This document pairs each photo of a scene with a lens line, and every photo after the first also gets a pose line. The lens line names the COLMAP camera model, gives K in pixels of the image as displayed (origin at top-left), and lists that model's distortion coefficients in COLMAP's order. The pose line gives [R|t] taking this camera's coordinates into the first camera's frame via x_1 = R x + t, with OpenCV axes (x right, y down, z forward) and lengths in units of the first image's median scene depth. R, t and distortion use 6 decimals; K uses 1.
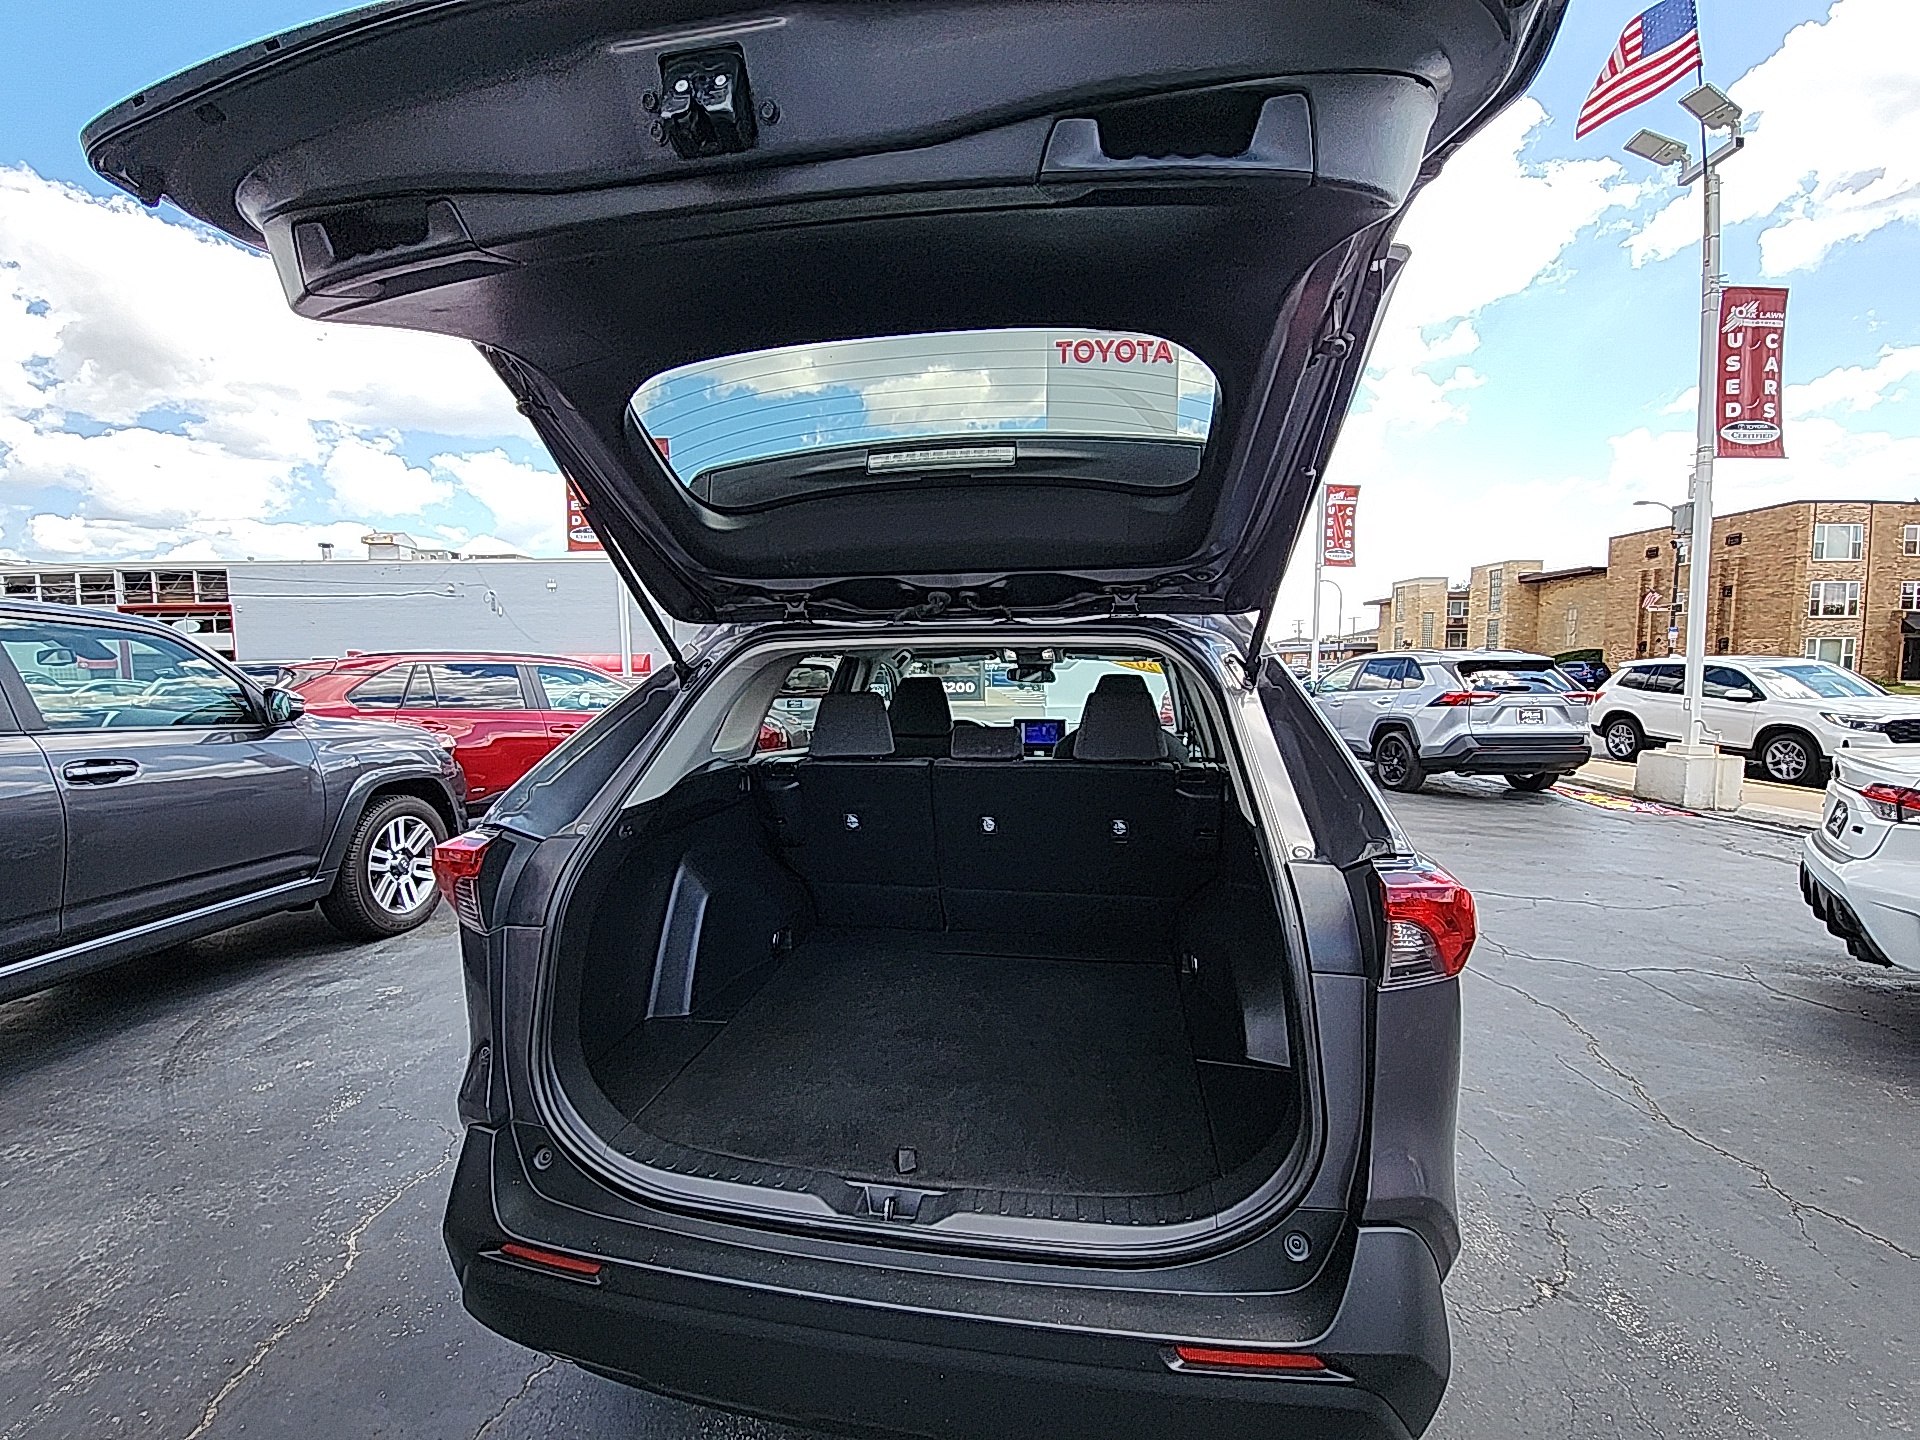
lens RADIAL K [[778.2, 0, 958.2], [0, 778.2, 728.8], [0, 0, 1]] dist [0.014392, -0.011140]
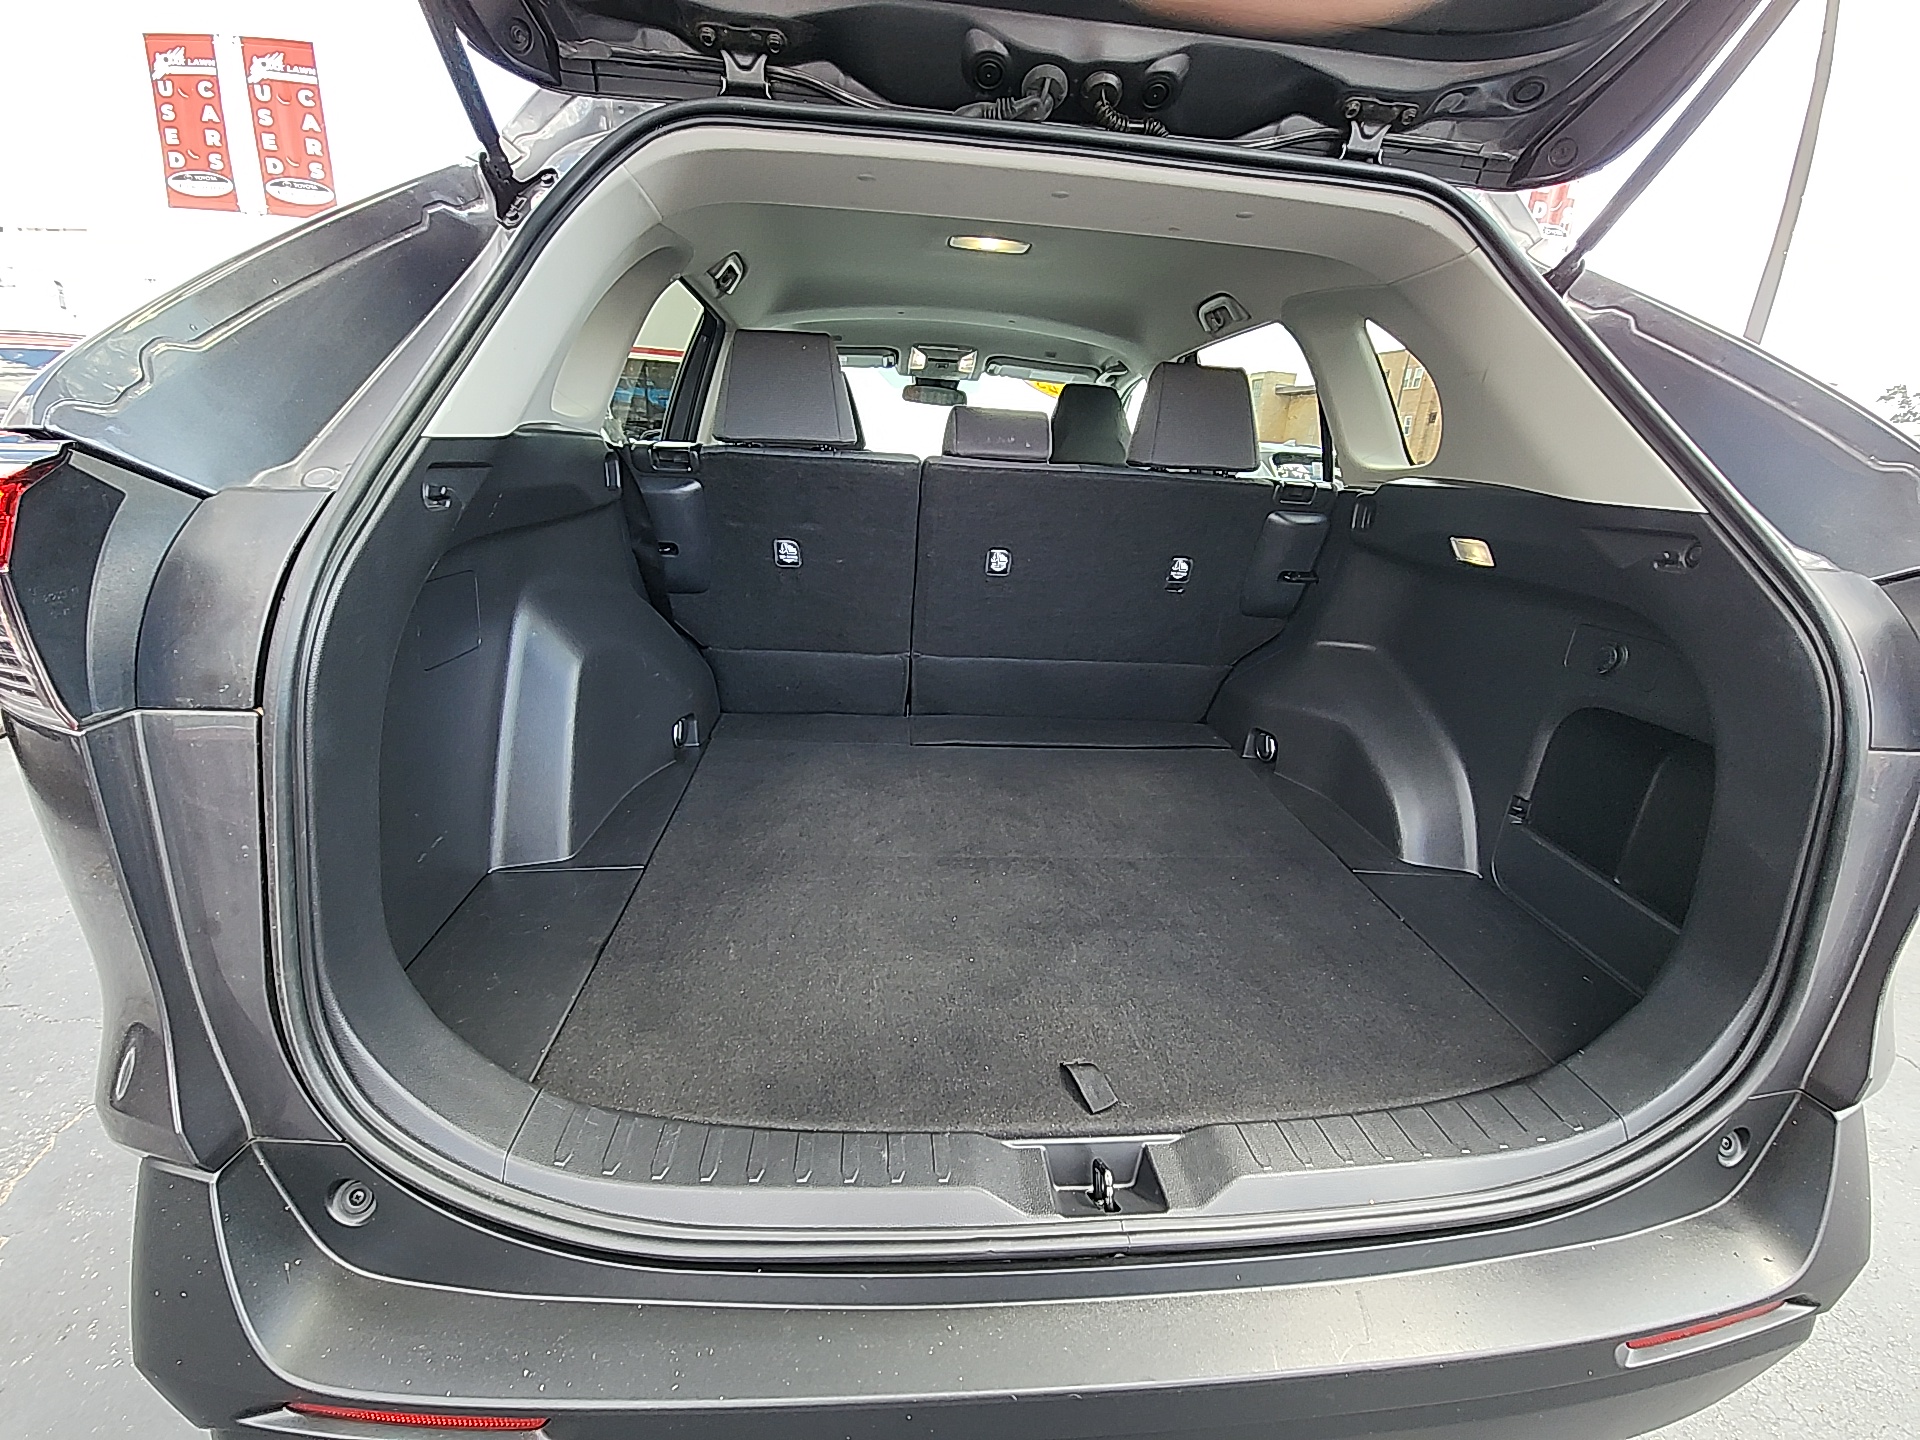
lens RADIAL K [[778.2, 0, 958.2], [0, 778.2, 728.8], [0, 0, 1]] dist [0.014392, -0.011140]
pose [[0.961270, -0.029203, 0.274058, -0.236266], [-0.043372, 0.965952, 0.255061, 0.115789], [-0.272175, -0.257069, 0.927274, 0.423868]]
